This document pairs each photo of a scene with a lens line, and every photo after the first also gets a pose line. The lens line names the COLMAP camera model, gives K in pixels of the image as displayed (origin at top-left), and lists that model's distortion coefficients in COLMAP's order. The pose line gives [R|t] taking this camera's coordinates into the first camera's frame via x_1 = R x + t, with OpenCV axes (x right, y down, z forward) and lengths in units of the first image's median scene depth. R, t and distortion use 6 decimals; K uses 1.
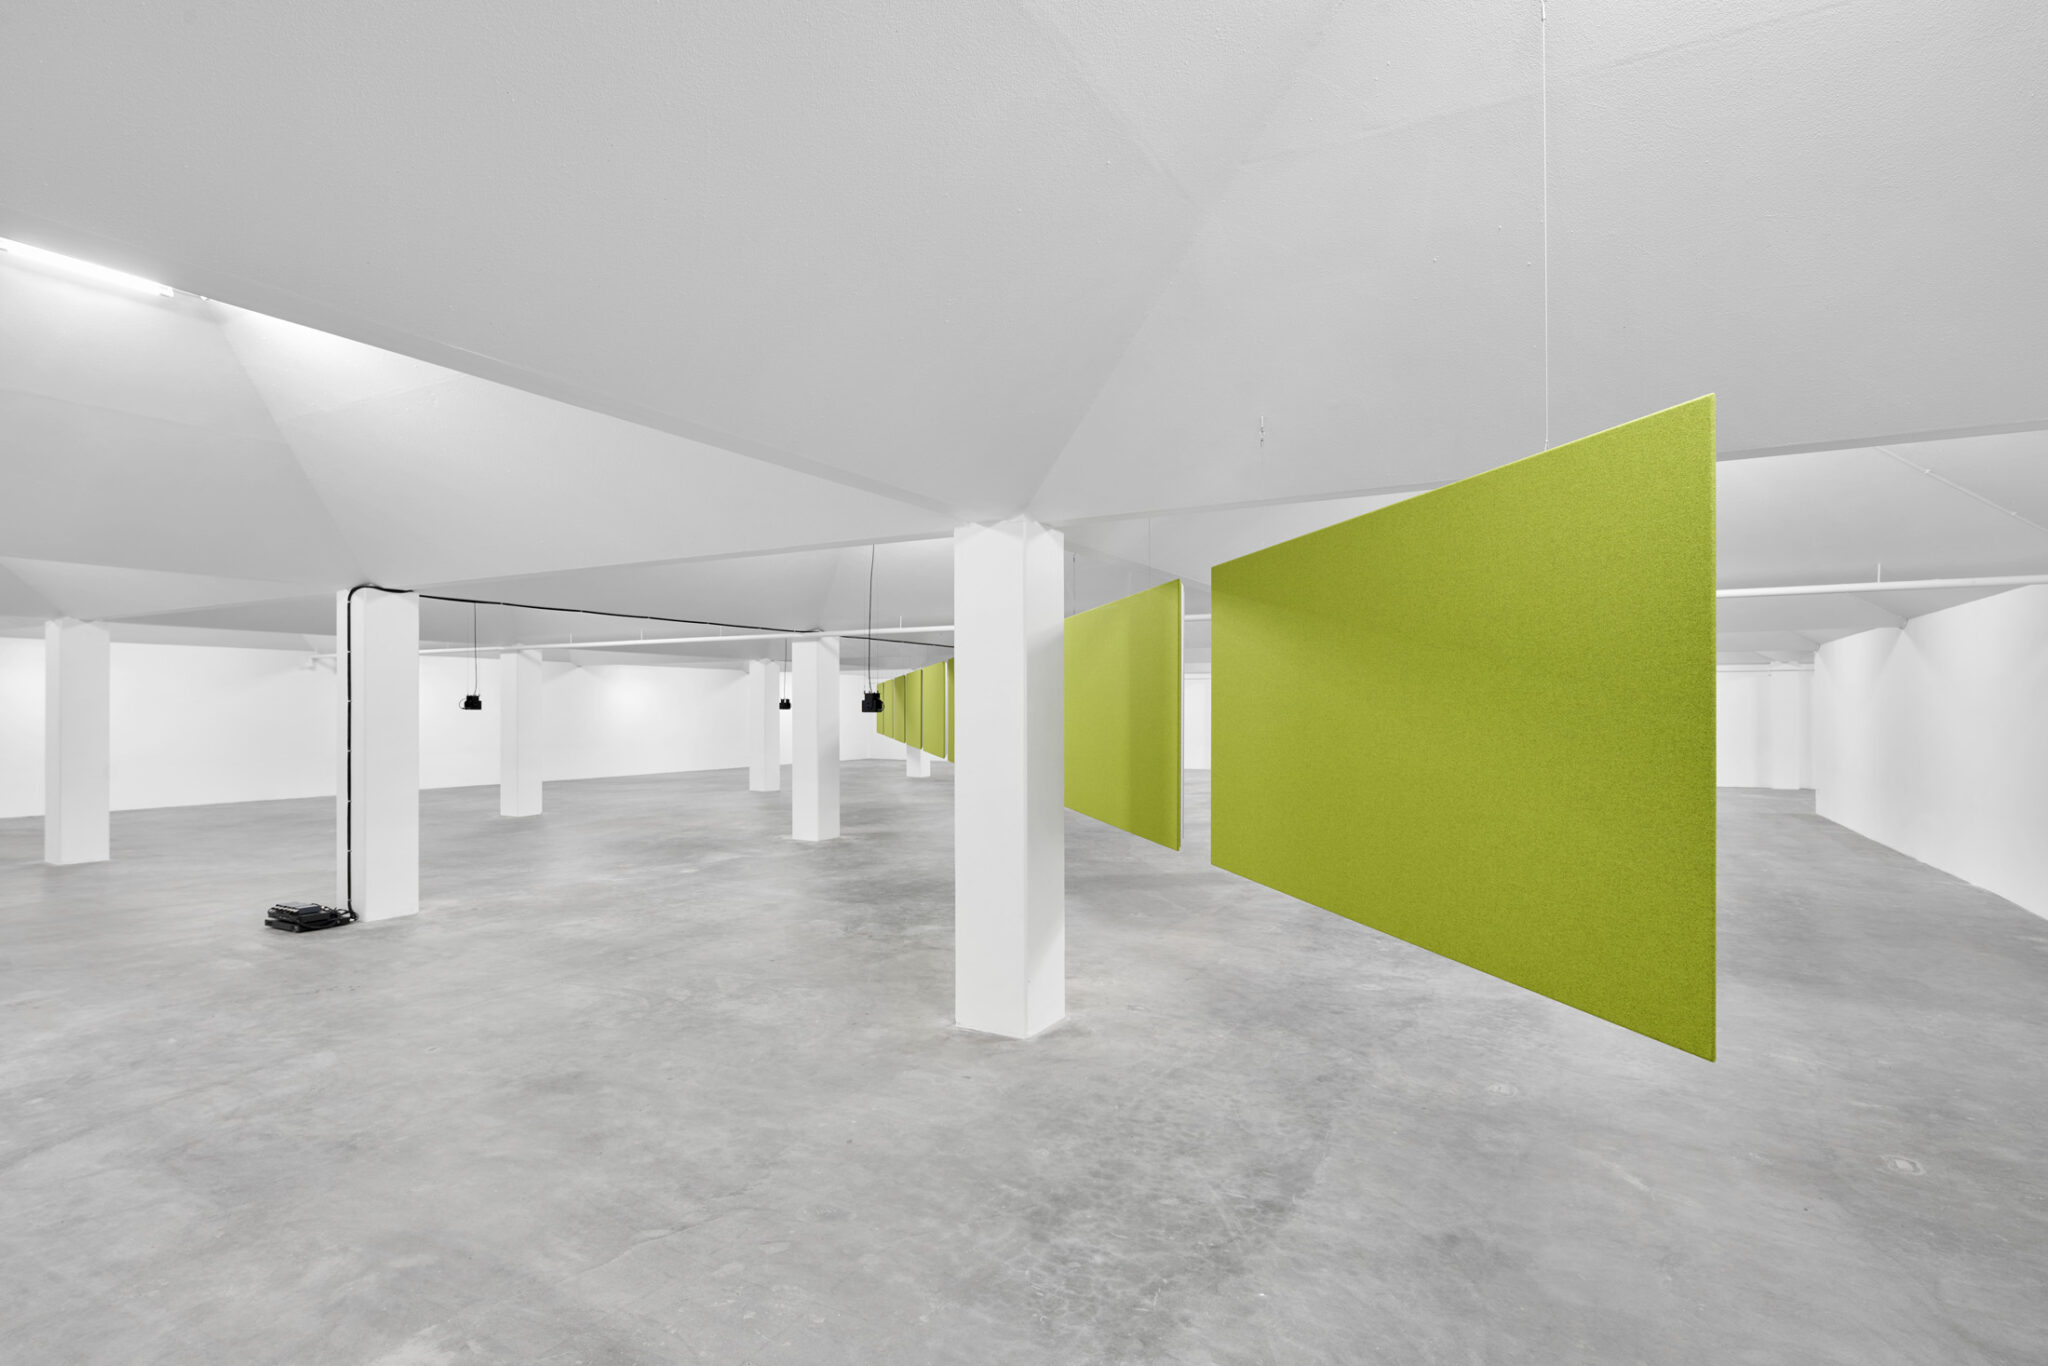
lens RADIAL K [[1060.3, 0, 996.9], [0, 1060.3, 689.6], [0, 0, 1]] dist [-0.000690, -0.001566]
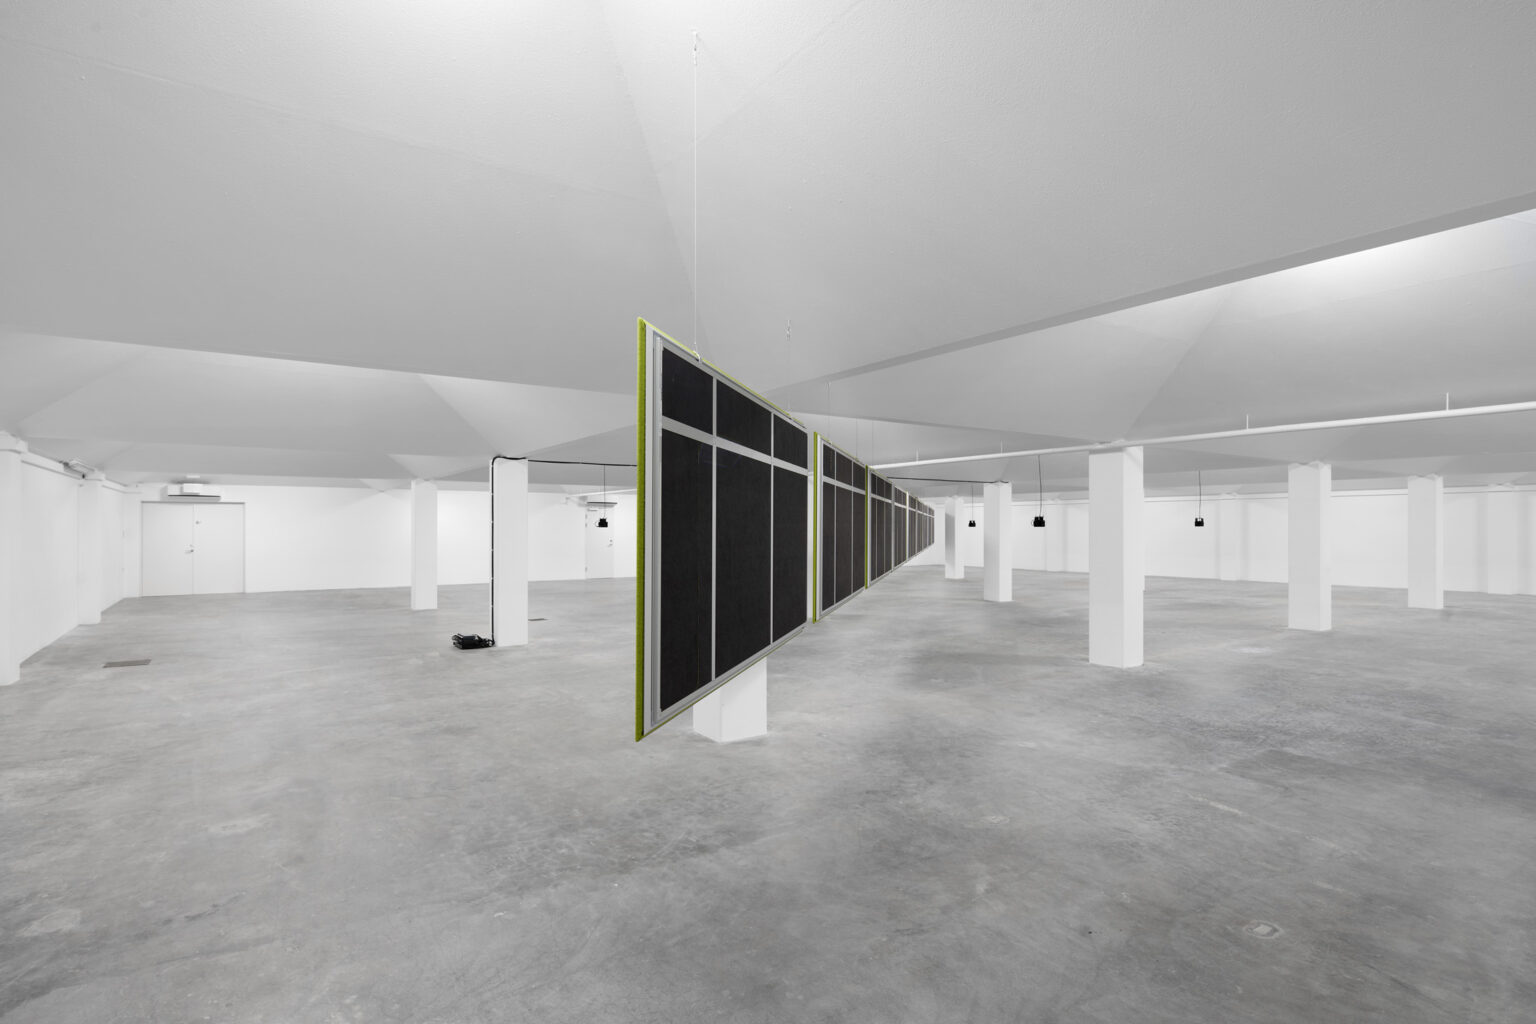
lens RADIAL K [[795.2, 0, 747.7], [0, 795.2, 516.9], [0, 0, 1]] dist [-0.000690, -0.001566]
pose [[0.892279, -0.007382, -0.451425, 0.675021], [0.009110, 0.999957, 0.001656, 0.007439], [0.451393, -0.005590, 0.892308, 0.009629]]
